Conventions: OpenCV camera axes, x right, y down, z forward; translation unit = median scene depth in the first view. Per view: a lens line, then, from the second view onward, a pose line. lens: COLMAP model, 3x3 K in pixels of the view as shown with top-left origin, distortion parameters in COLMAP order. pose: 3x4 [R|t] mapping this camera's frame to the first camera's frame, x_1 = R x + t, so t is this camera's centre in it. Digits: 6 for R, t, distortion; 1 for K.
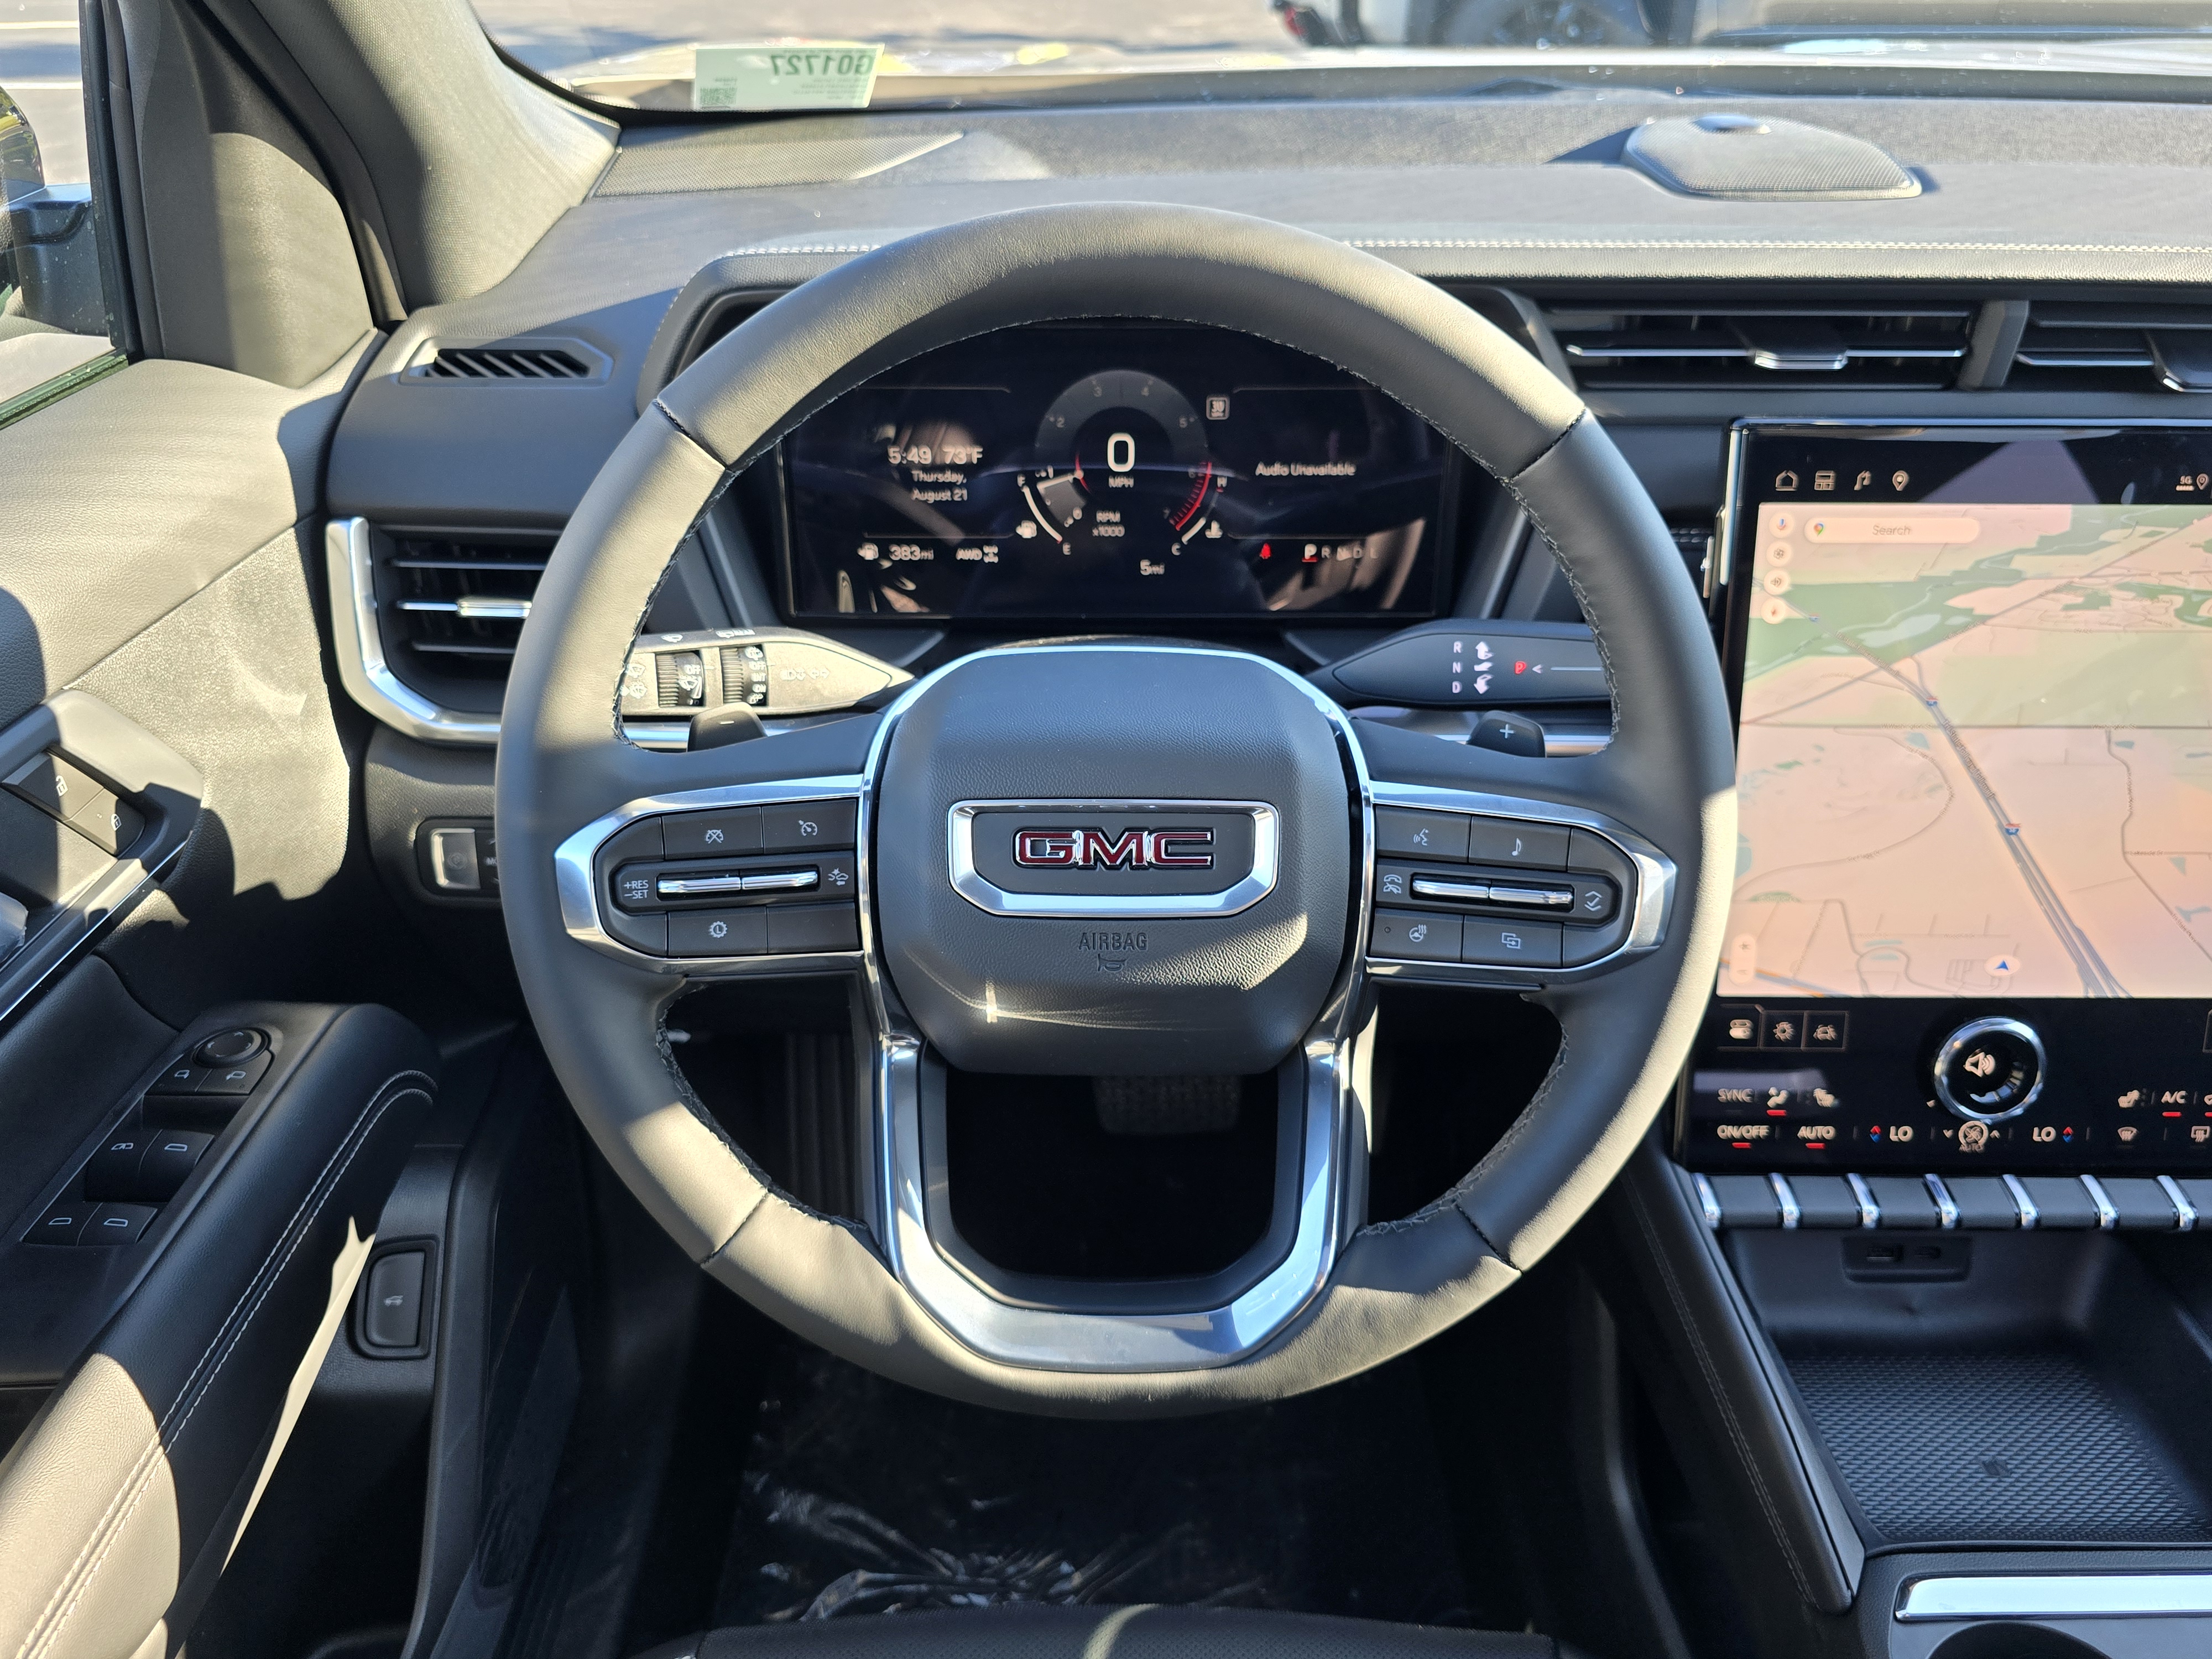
lens RADIAL K [[1588.5, 0, 1117.6], [0, 1588.5, 825.8], [0, 0, 1]] dist [0.017740, -0.029379]
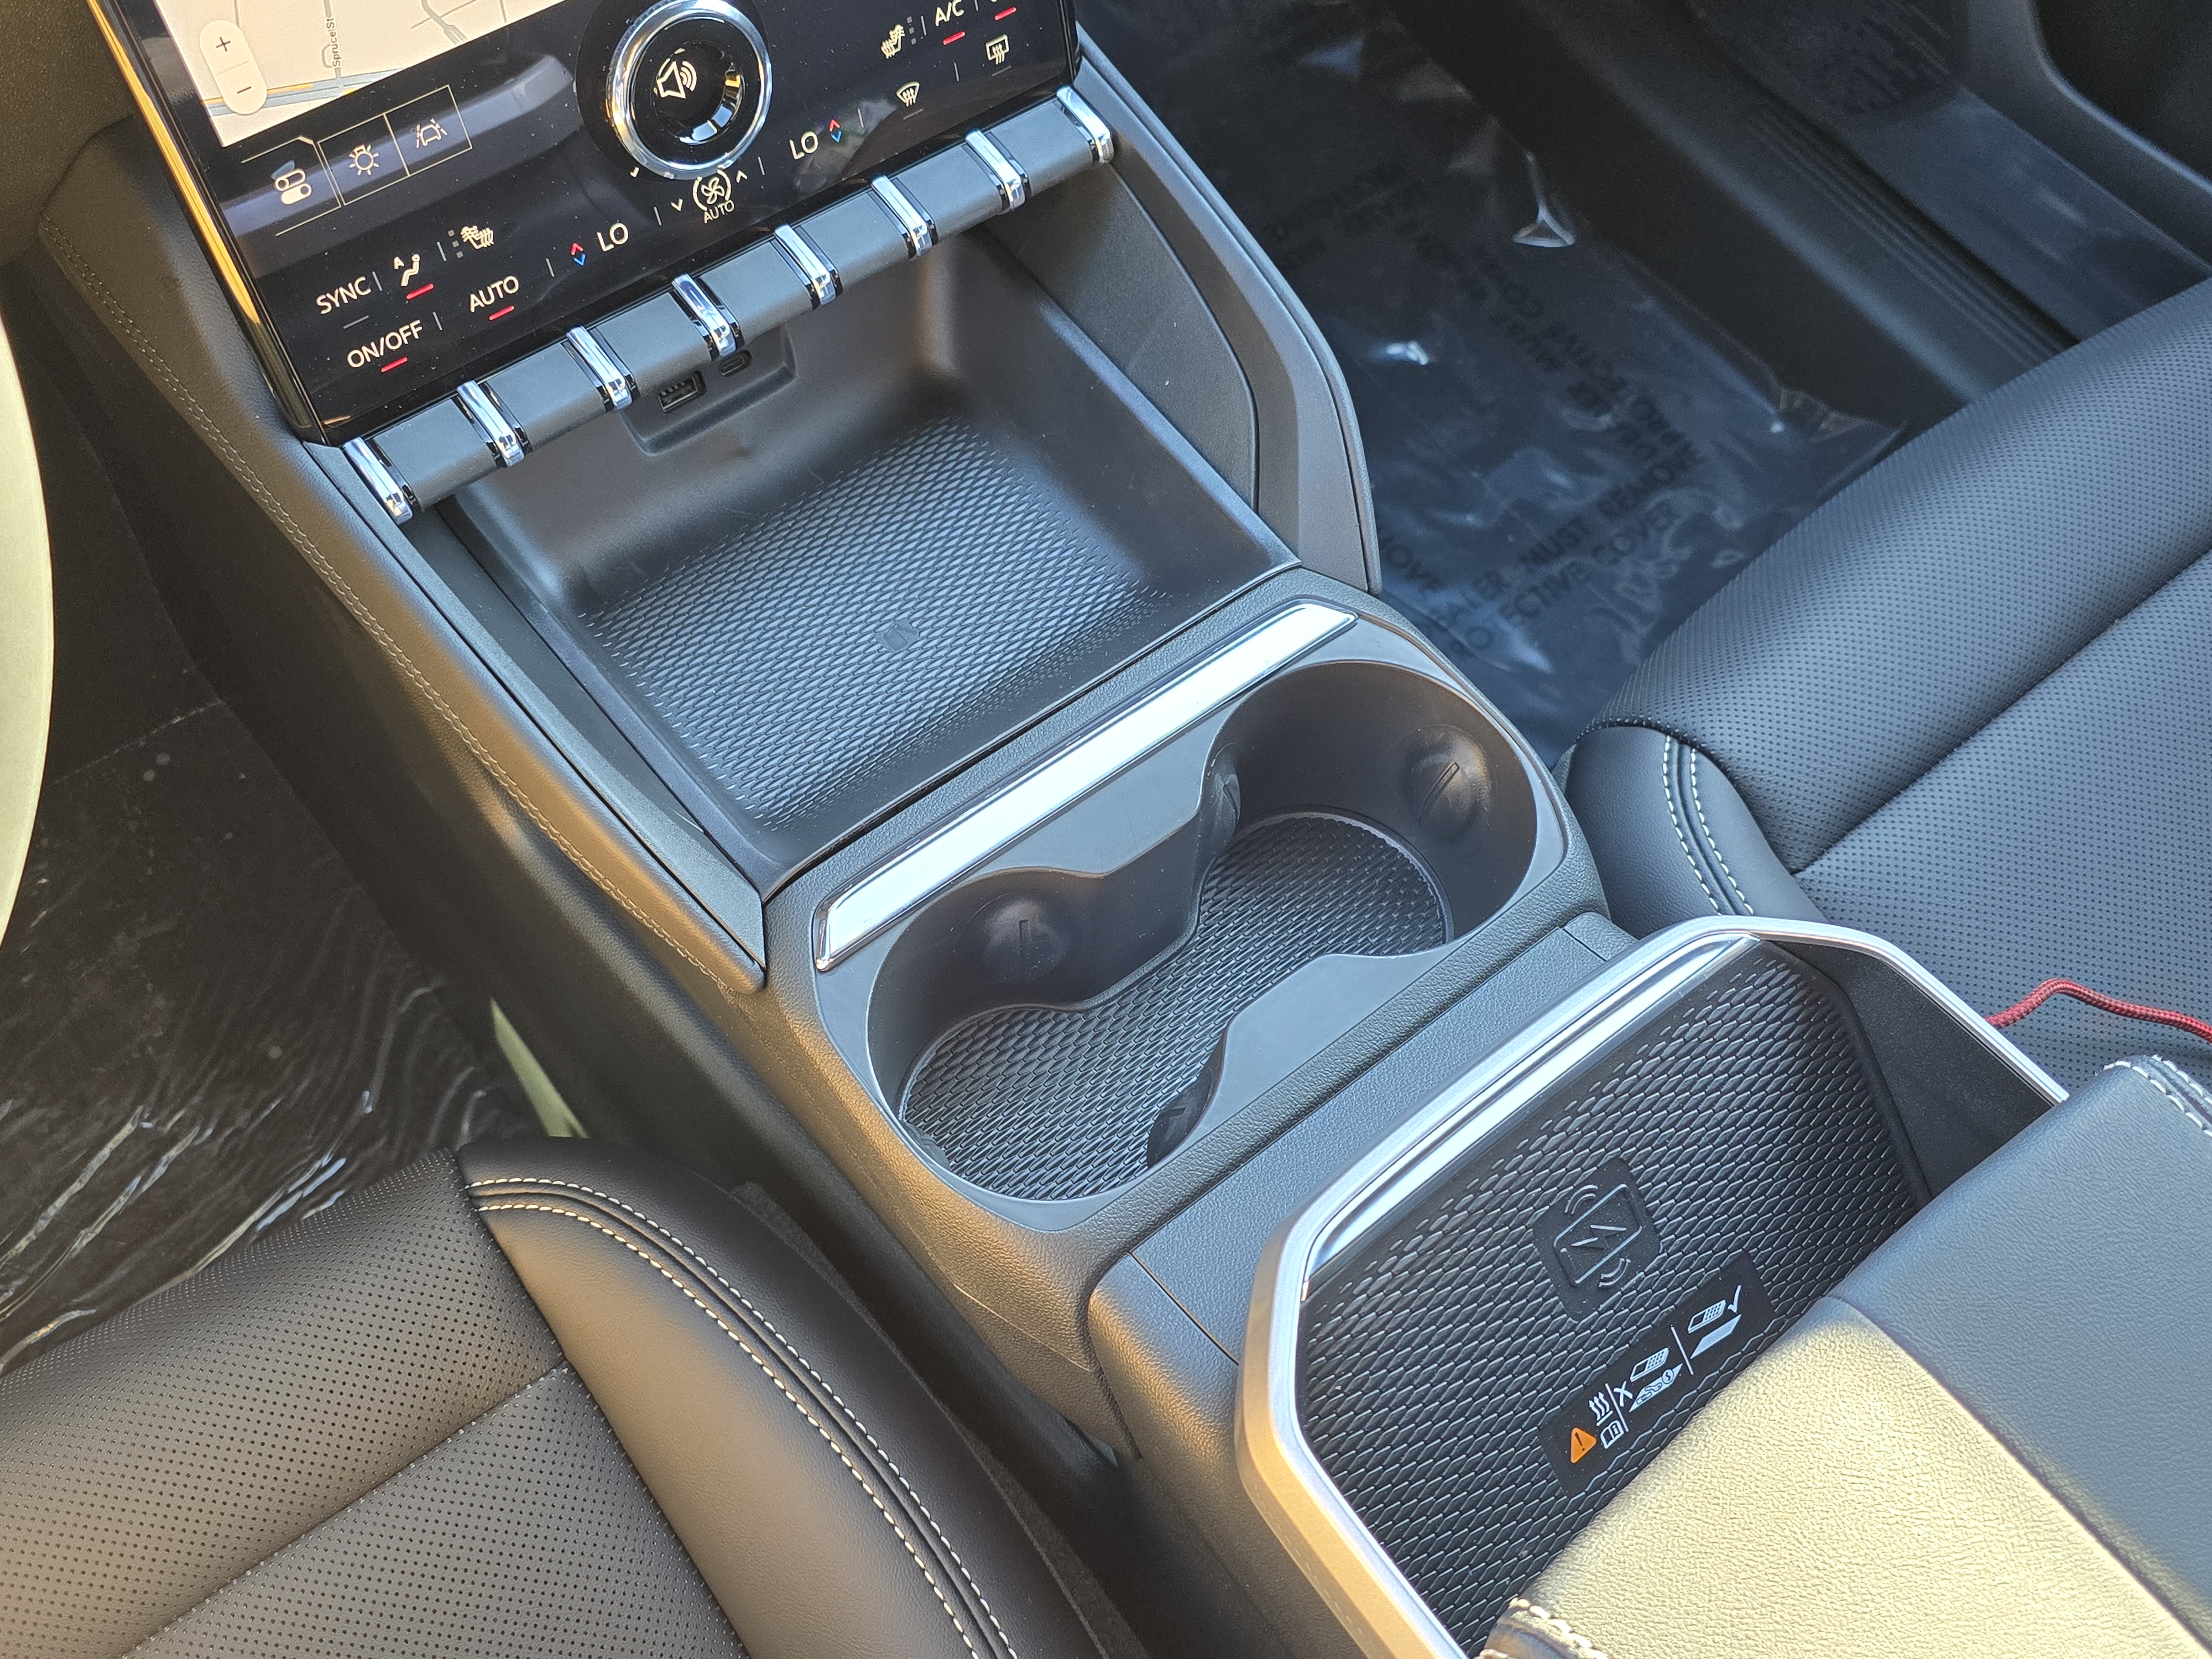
lens RADIAL K [[2117.2, 0, 1089.6], [0, 2117.2, 837.2], [0, 0, 1]] dist [0.043695, 0.000000]
pose [[0.782848, -0.518708, 0.343644, 0.235357], [0.262968, 0.776364, 0.572807, -0.054481], [-0.563912, -0.358053, 0.744178, 0.195045]]
